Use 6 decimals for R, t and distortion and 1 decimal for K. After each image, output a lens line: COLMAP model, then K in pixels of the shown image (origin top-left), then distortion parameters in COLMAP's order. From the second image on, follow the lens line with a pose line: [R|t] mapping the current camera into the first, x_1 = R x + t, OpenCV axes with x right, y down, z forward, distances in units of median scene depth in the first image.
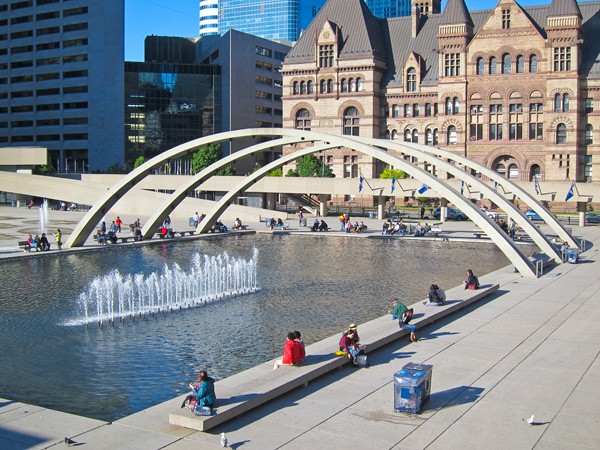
lens RADIAL K [[792.2, 0, 300.0], [0, 792.2, 225.0], [0, 0, 1]] dist [-0.118213, 0.003532]
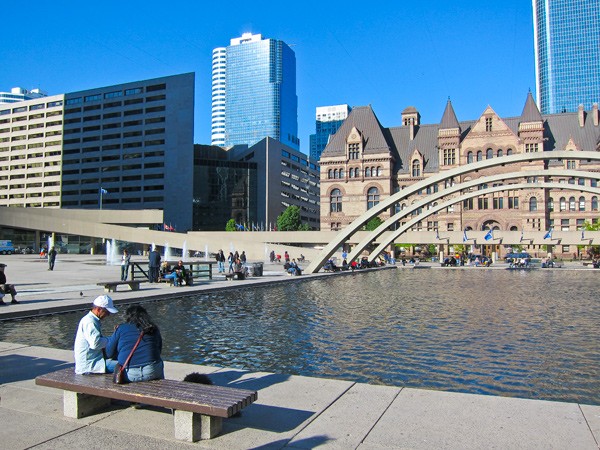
lens RADIAL K [[505.1, 0, 300.0], [0, 505.1, 225.0], [0, 0, 1]] dist [-0.052940, 0.008740]
pose [[0.994441, 0.004390, 0.105201, -0.171224], [0.007553, 0.993583, -0.112856, 0.018199], [-0.105021, 0.113023, 0.988026, 0.151172]]
